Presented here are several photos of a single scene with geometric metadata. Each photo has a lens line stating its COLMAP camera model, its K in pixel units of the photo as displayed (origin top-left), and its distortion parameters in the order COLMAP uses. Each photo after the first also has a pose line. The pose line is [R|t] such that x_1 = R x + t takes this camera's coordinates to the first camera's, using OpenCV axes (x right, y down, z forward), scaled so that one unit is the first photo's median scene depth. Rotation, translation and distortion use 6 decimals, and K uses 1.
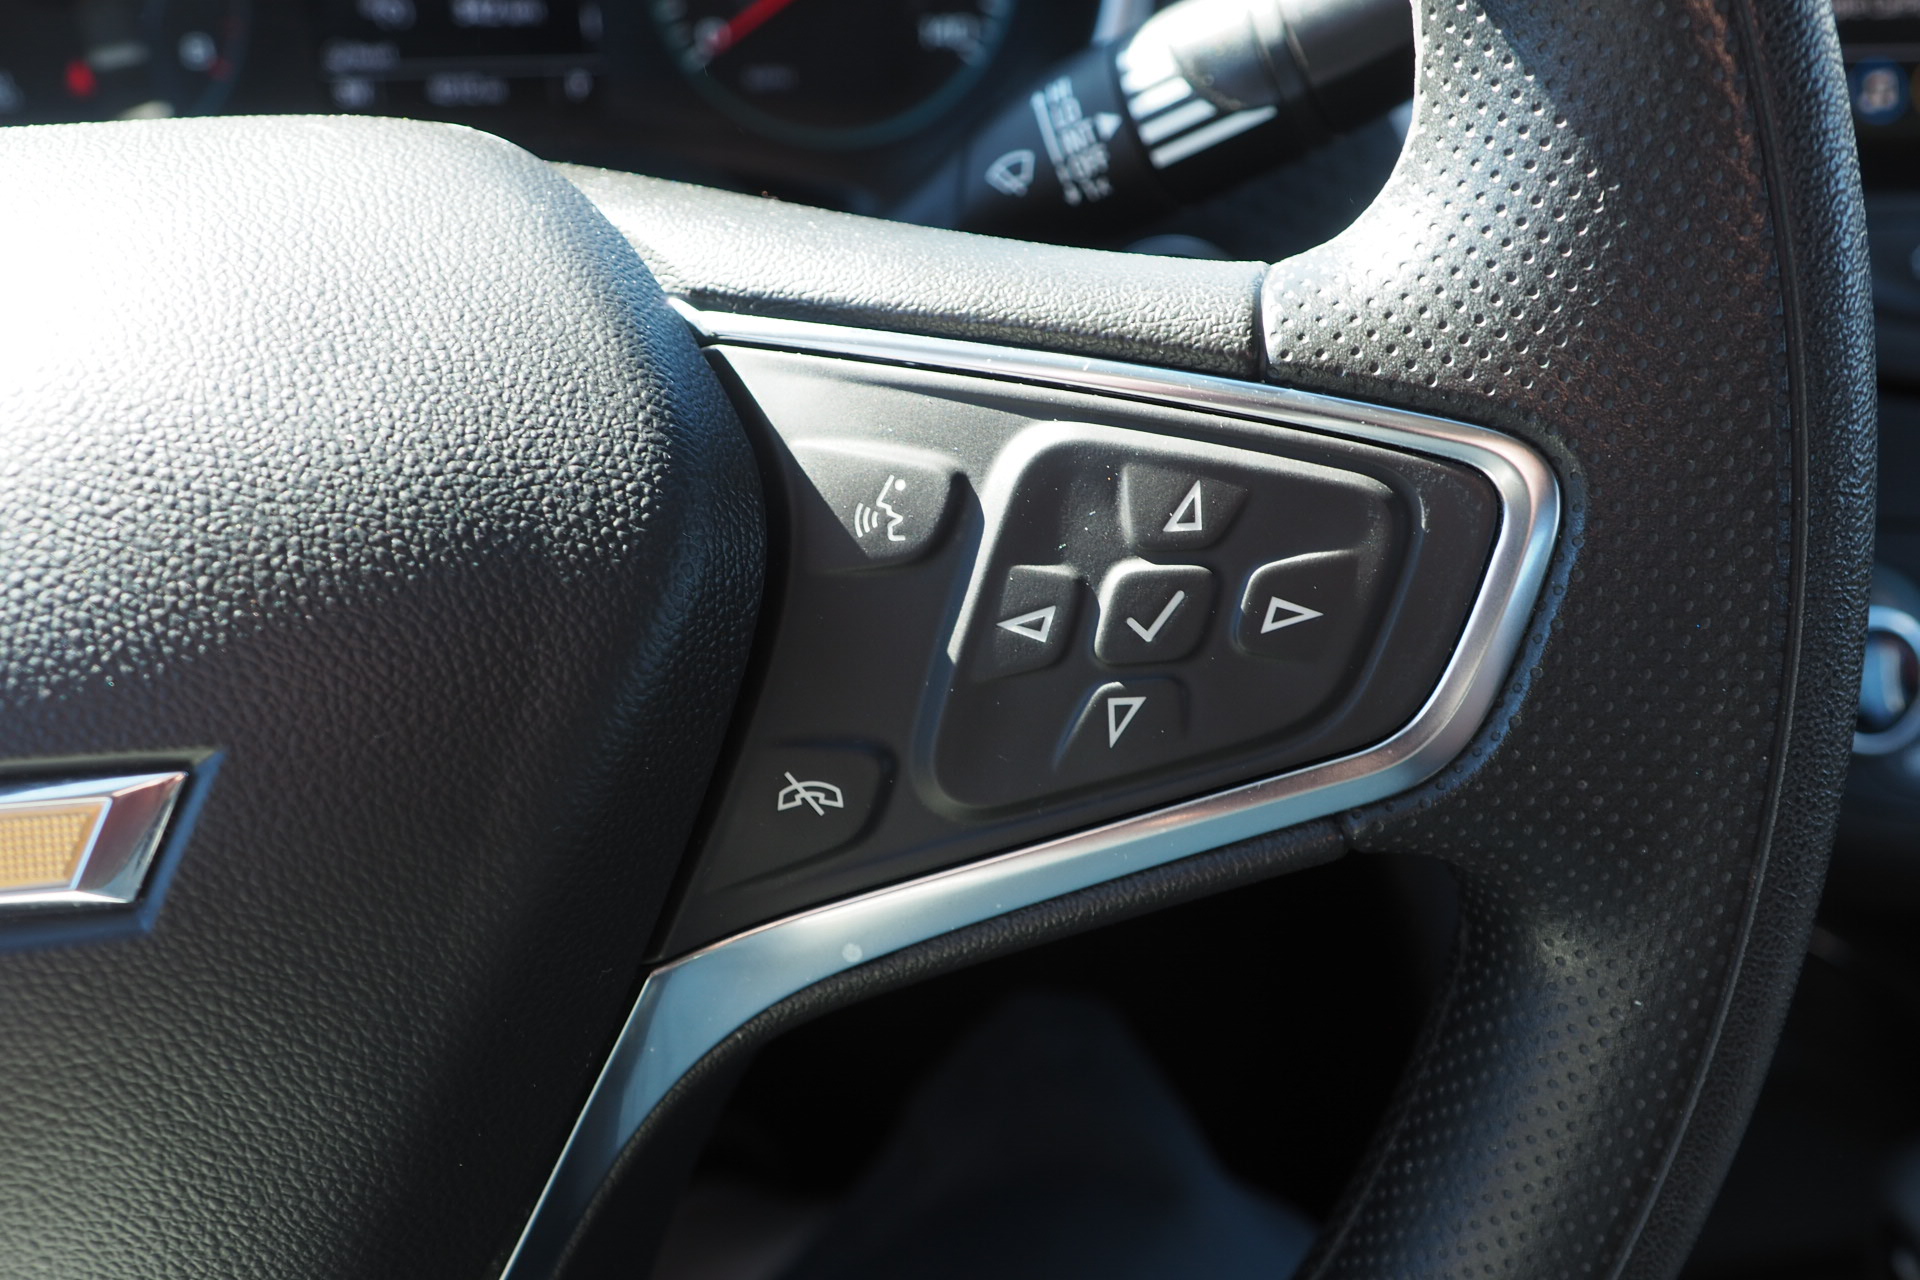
lens RADIAL K [[1576.9, 0, 973.0], [0, 1576.9, 628.2], [0, 0, 1]] dist [-0.040229, 0.001124]
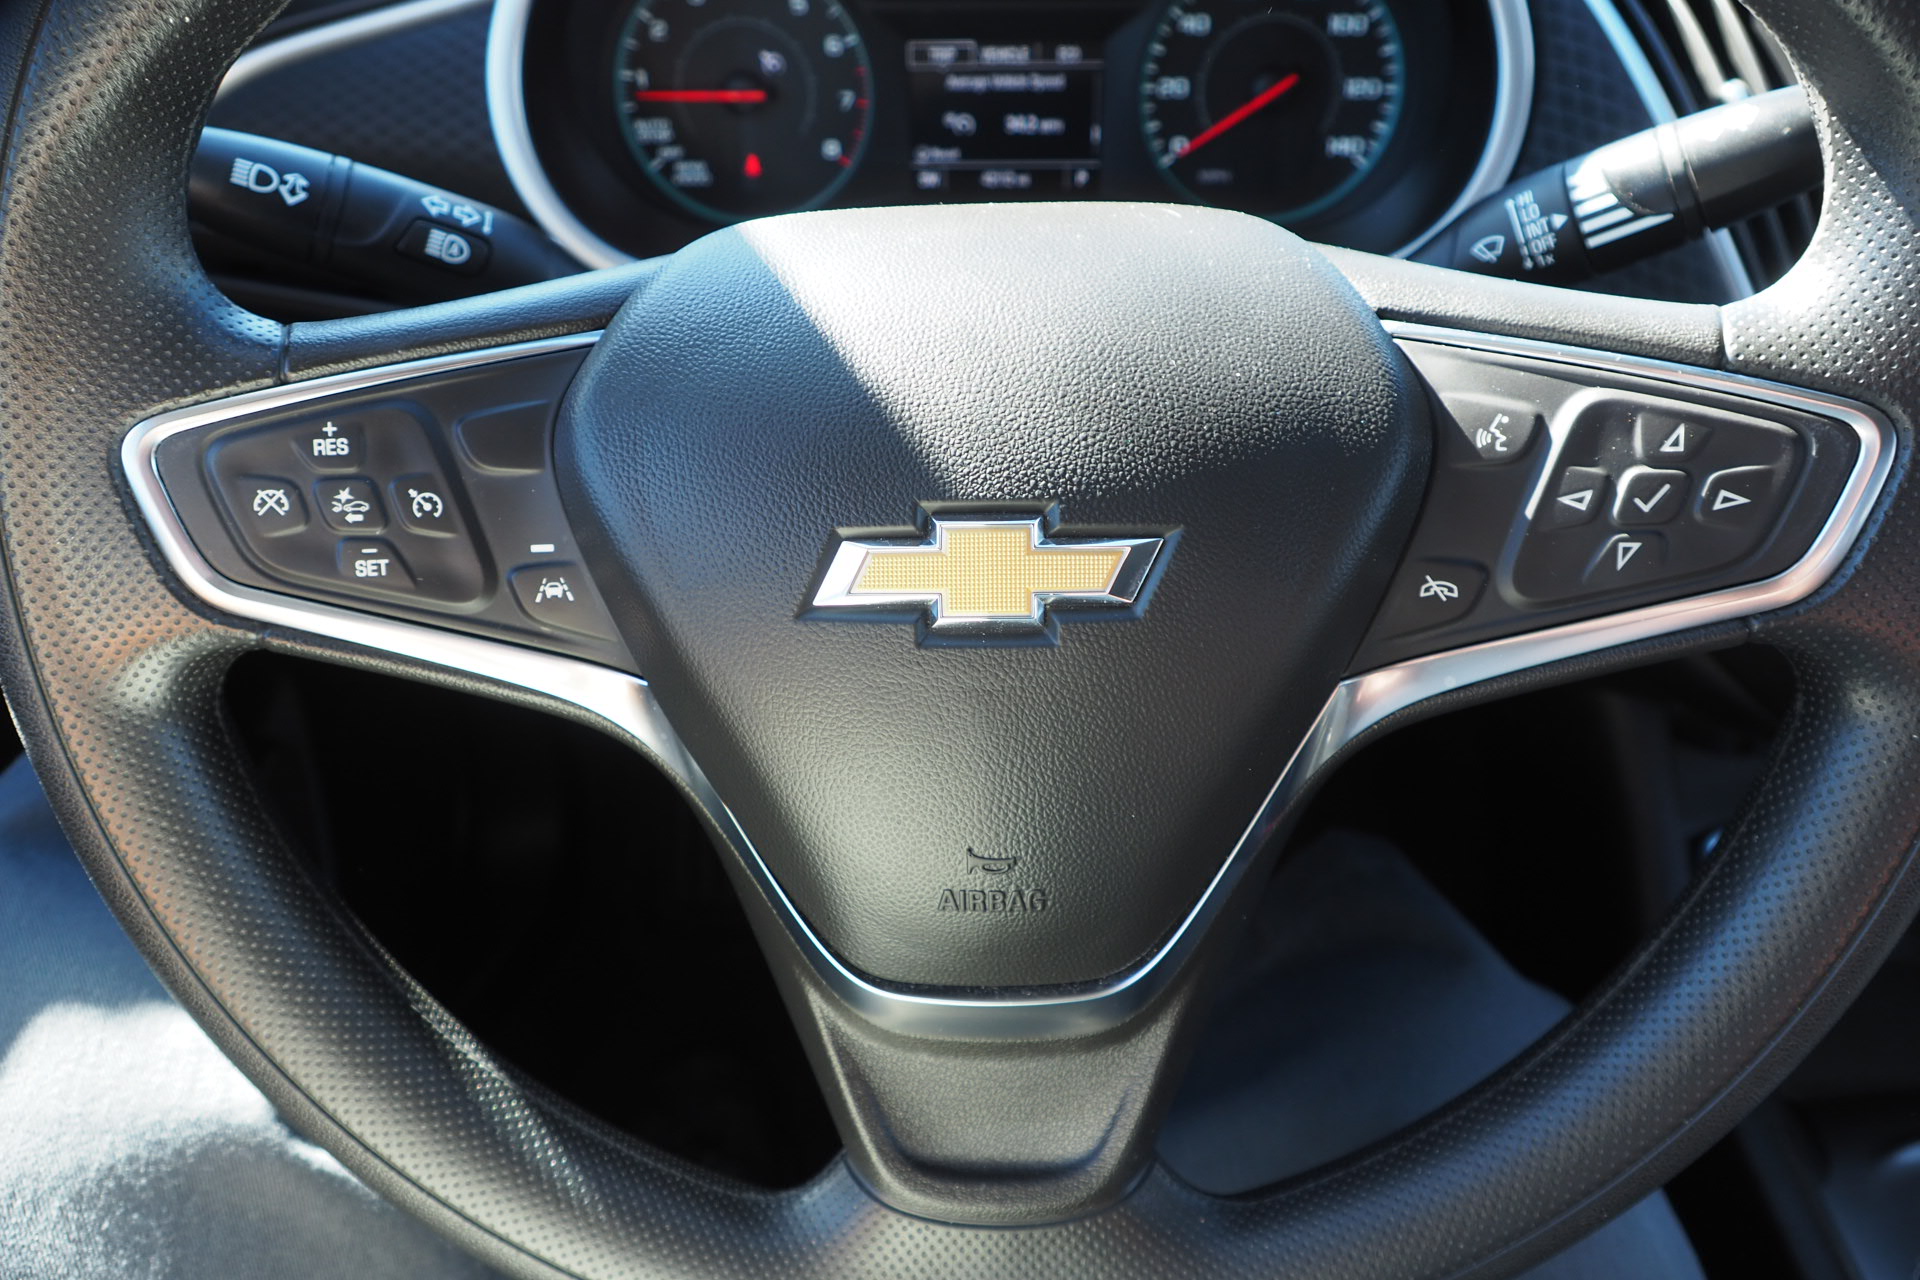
lens RADIAL K [[1303.2, 0, 960.0], [0, 1303.2, 640.0], [0, 0, 1]] dist [-0.058989, 0.004341]
pose [[0.986216, 0.065243, -0.152056, -0.432204], [-0.063061, 0.997826, 0.019137, 0.176994], [0.152974, -0.009284, 0.988187, -0.571816]]
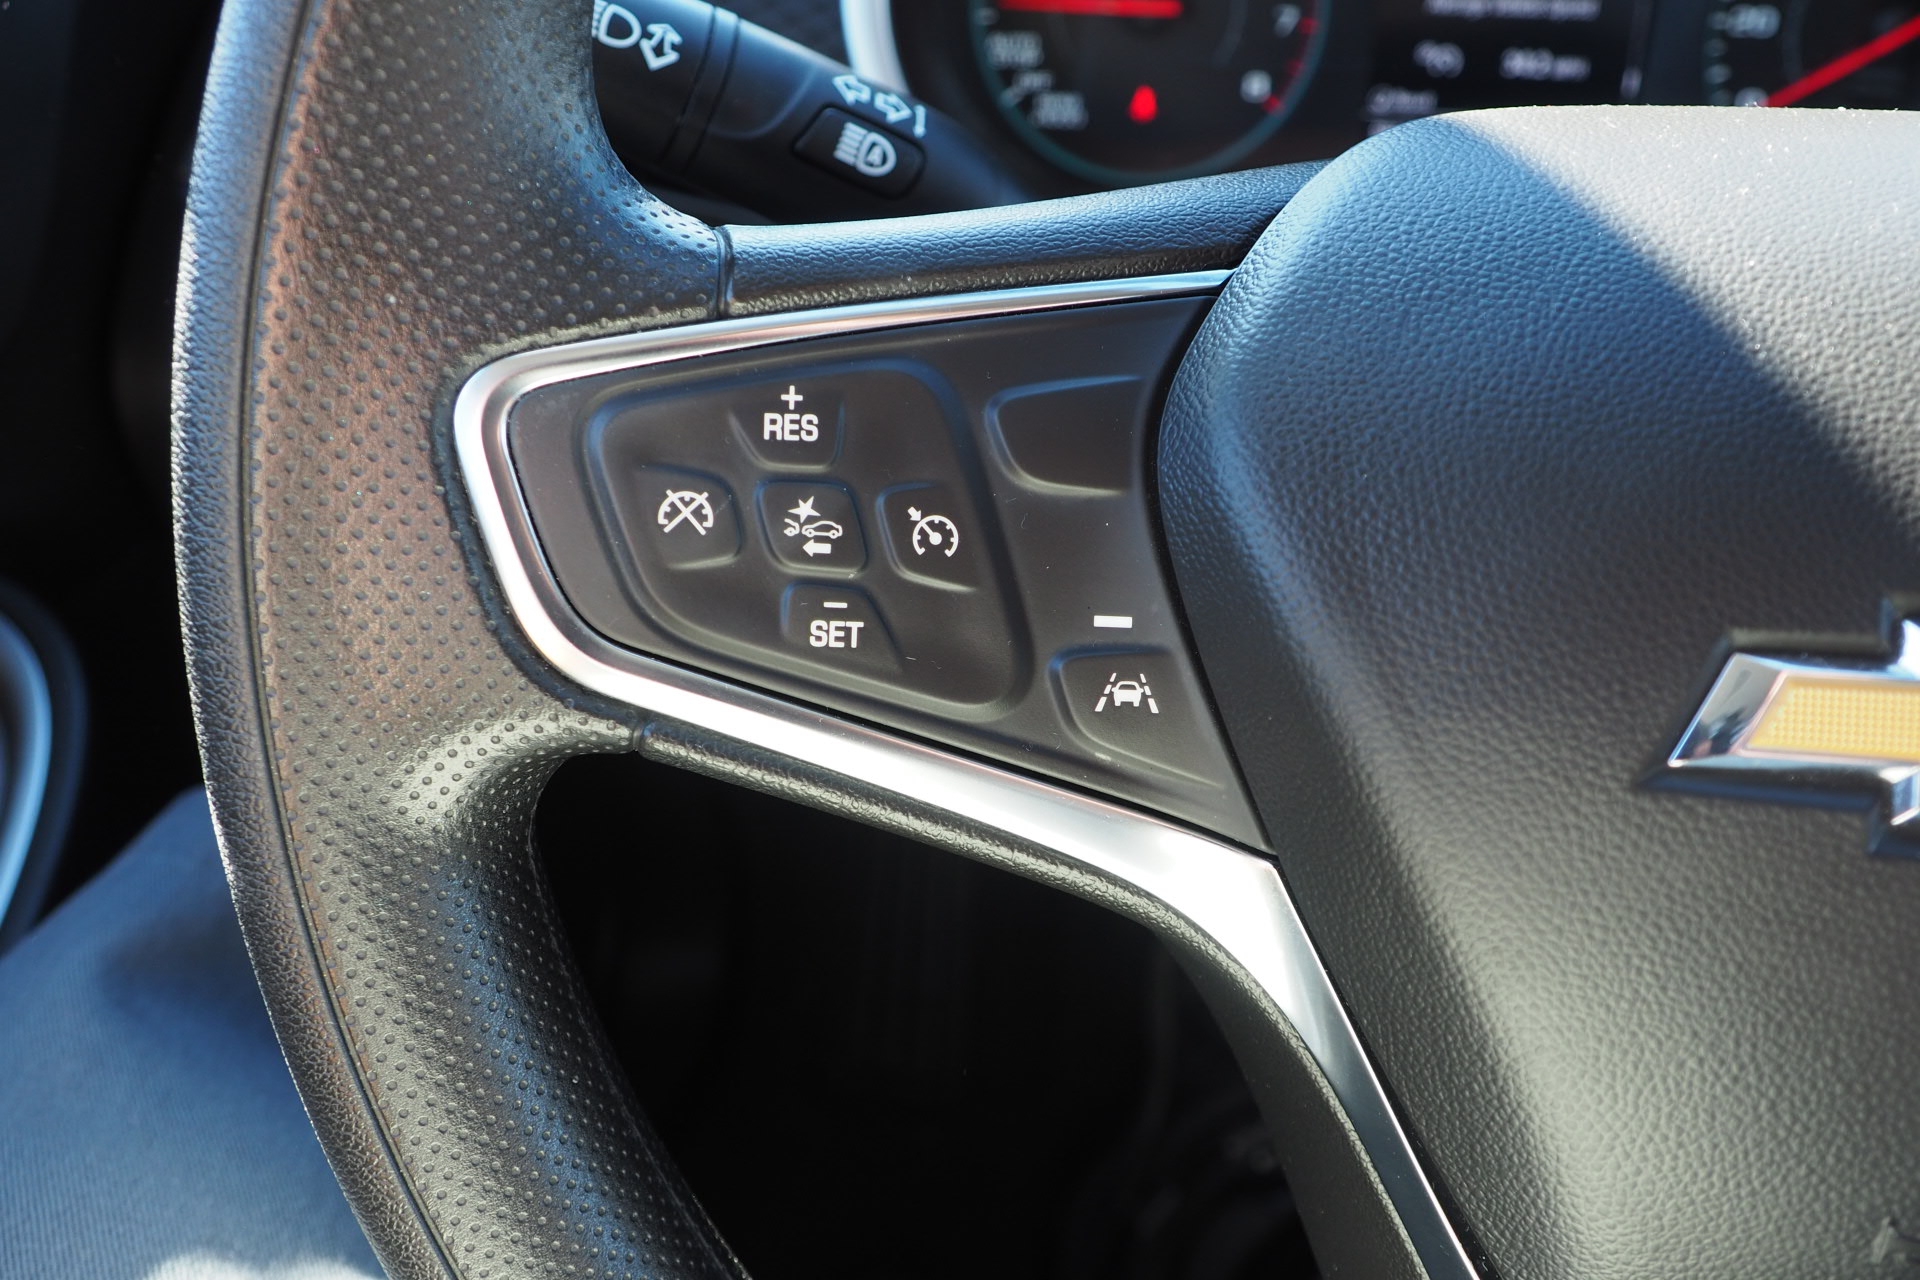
lens RADIAL K [[1576.9, 0, 973.0], [0, 1576.9, 628.2], [0, 0, 1]] dist [-0.040229, 0.001124]
pose [[0.959506, 0.124938, -0.252467, -0.981625], [-0.138946, 0.989556, -0.038368, 0.190106], [0.245037, 0.071894, 0.966844, -0.222503]]
